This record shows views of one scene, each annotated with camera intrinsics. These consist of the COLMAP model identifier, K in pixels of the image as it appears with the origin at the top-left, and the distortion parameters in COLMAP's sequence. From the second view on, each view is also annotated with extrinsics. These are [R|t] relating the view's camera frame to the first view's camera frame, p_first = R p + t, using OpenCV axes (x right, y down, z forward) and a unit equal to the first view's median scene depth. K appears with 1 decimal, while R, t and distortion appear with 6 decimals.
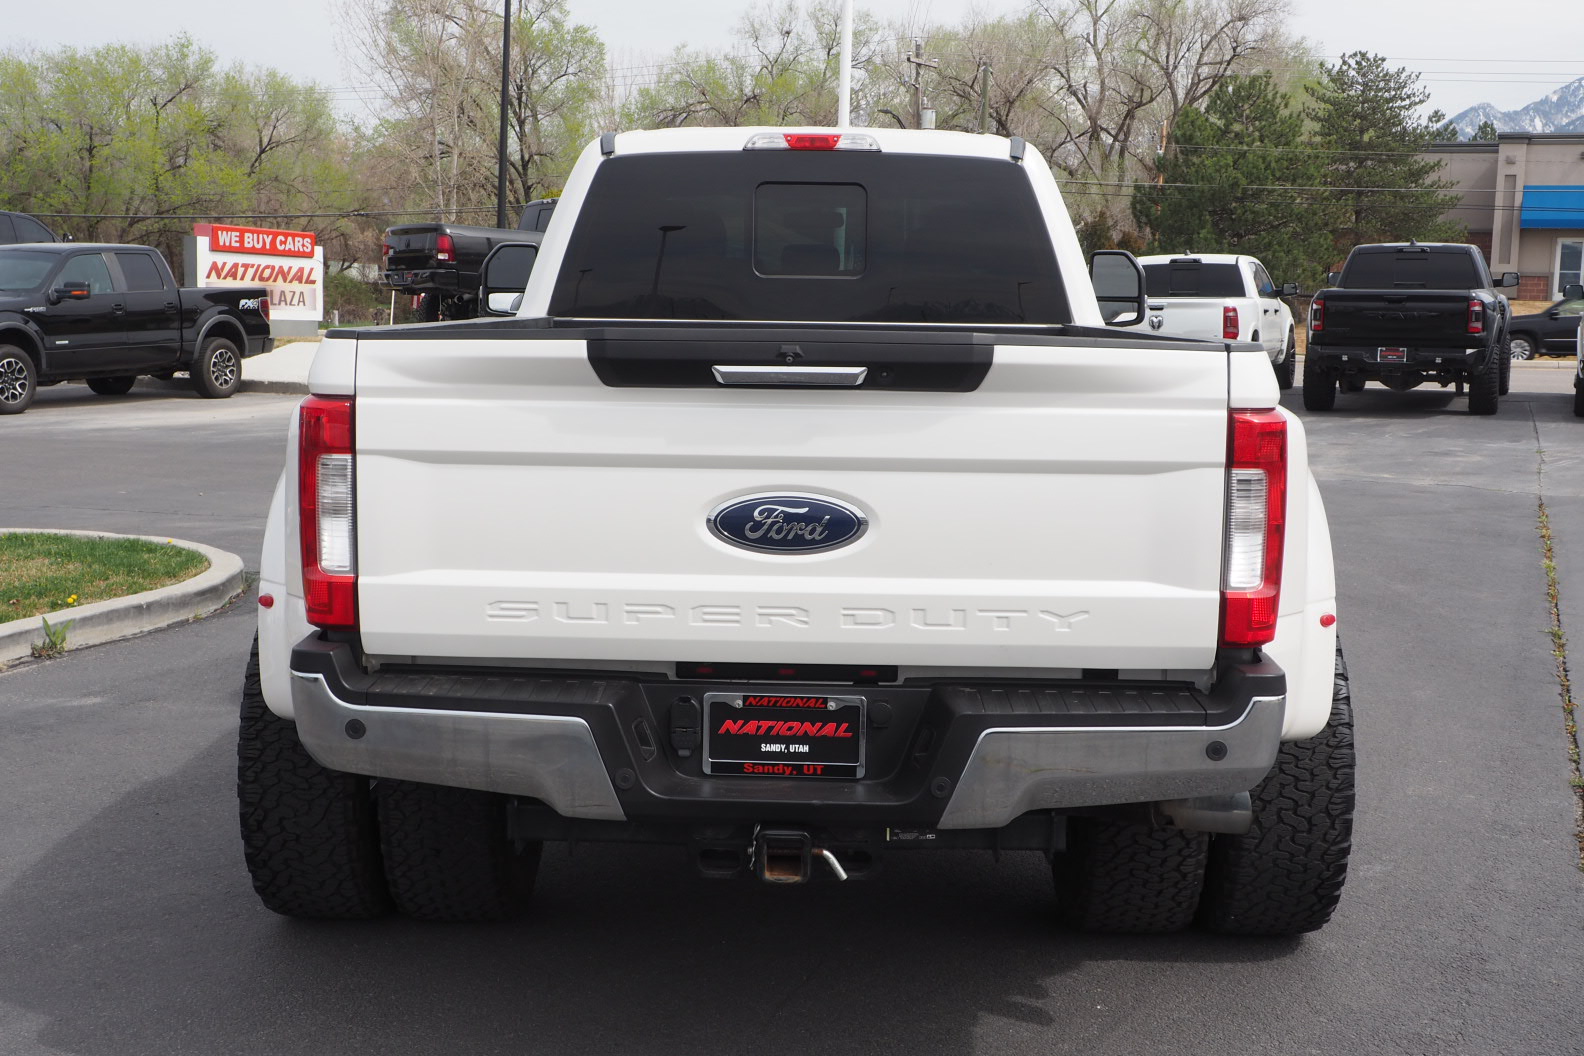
lens RADIAL K [[1892.6, 0, 792.0], [0, 1892.6, 528.0], [0, 0, 1]] dist [-0.002147, -0.006885]
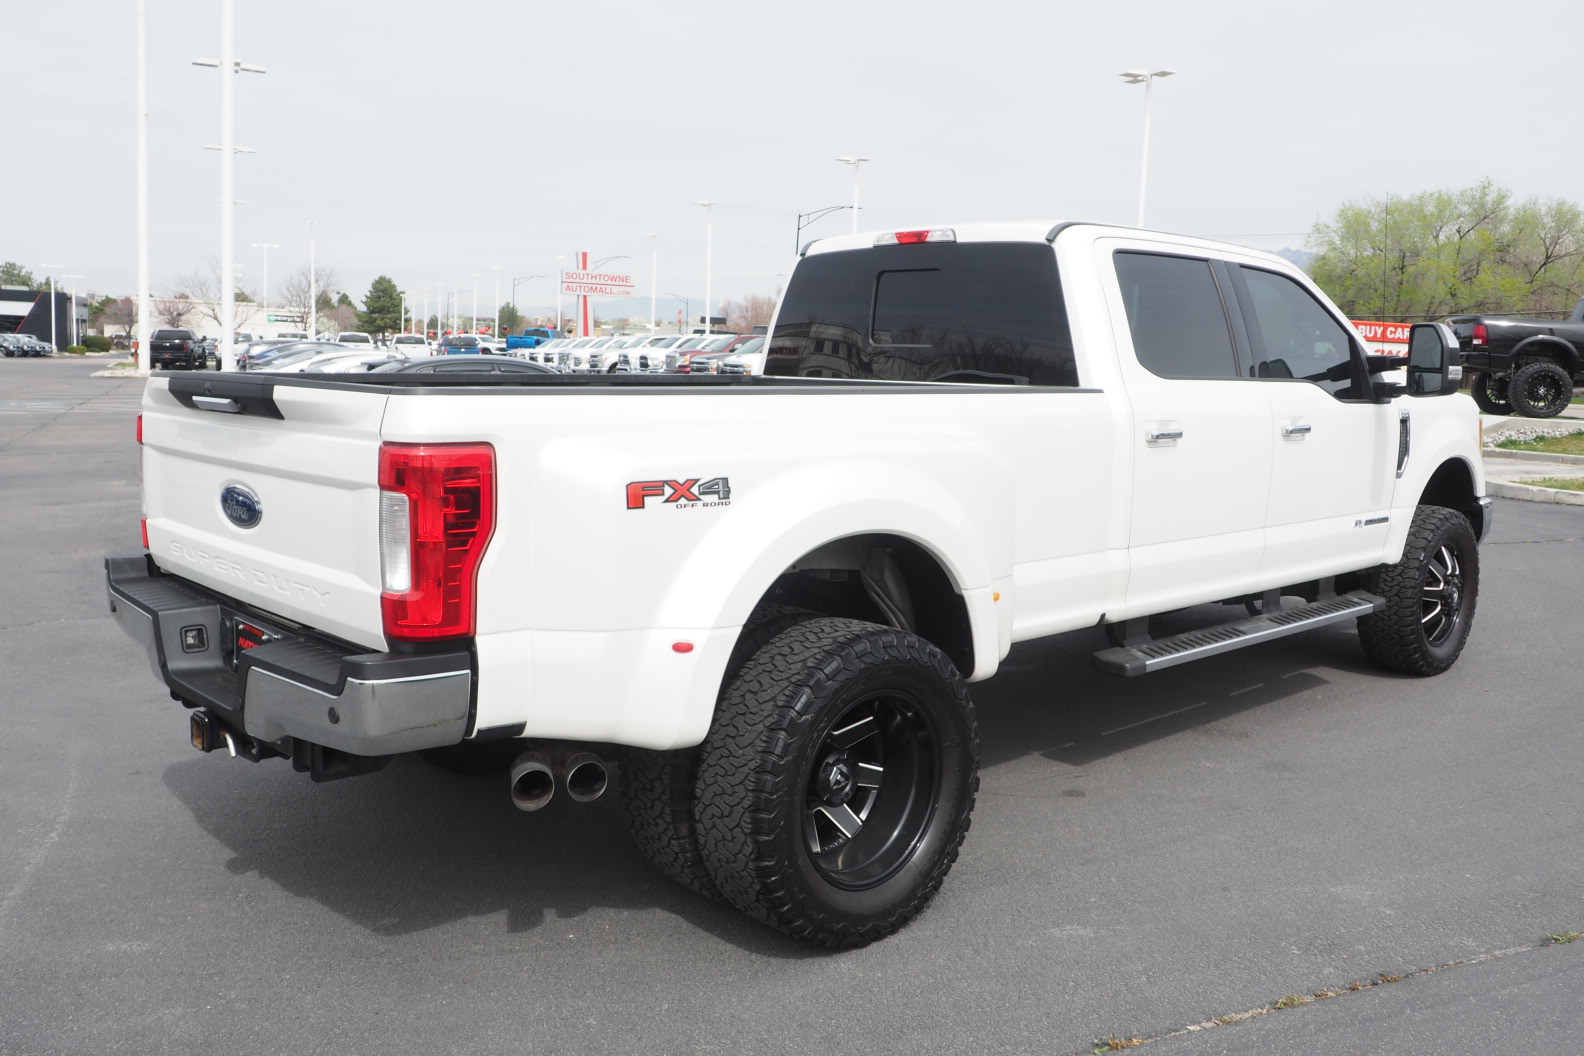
lens RADIAL K [[1326.0, 0, 792.0], [0, 1326.0, 528.0], [0, 0, 1]] dist [-0.003911, -0.001308]
pose [[0.701388, 0.093119, -0.706671, 0.102681], [-0.097526, 0.994643, 0.034268, -0.006285], [0.706076, 0.044884, 0.706712, 0.058764]]
